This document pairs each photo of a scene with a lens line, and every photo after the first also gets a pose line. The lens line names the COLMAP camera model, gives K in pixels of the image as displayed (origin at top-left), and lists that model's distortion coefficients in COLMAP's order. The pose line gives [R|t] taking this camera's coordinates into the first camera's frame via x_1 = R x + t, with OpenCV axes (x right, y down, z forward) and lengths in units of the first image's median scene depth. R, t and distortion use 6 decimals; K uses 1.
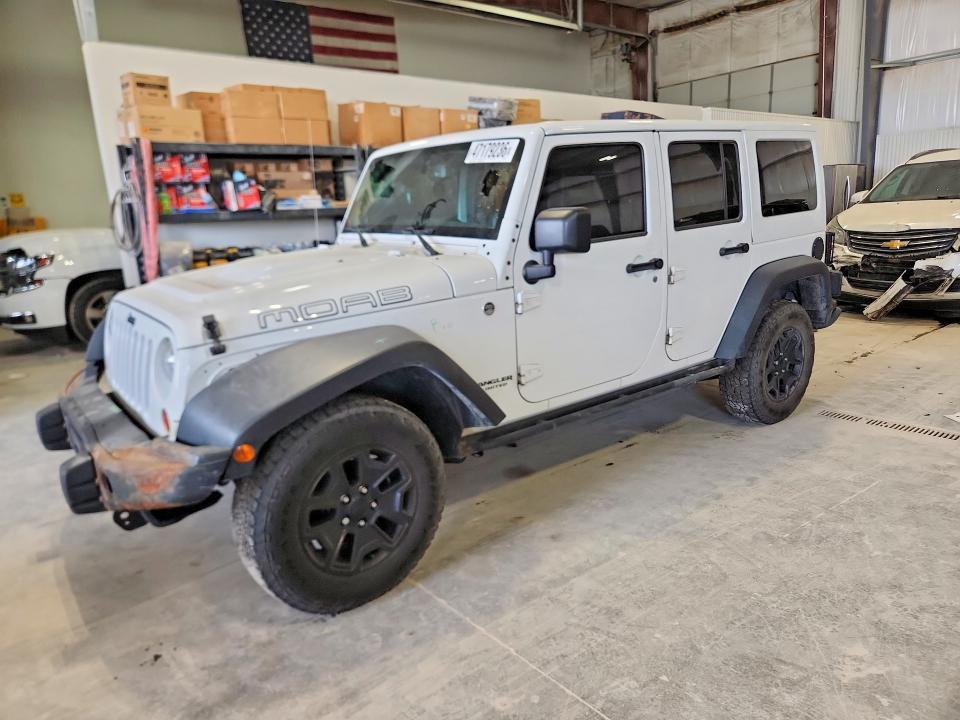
lens RADIAL K [[677.8, 0, 480.0], [0, 677.8, 360.0], [0, 0, 1]] dist [0.003918, -0.000174]
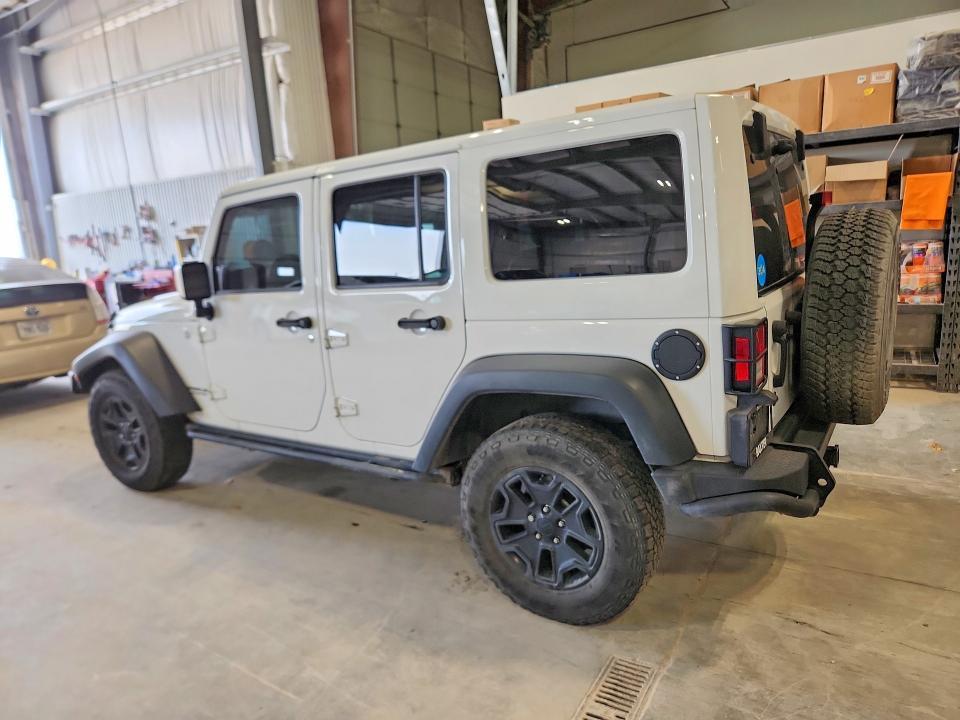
lens RADIAL K [[690.8, 0, 479.9], [0, 690.8, 374.5], [0, 0, 1]] dist [0.006979, 0.000833]
pose [[0.286772, 0.235115, -0.928700, 1.061339], [-0.159726, 0.967582, 0.195637, -0.258096], [0.944590, 0.092234, 0.315029, 0.823183]]
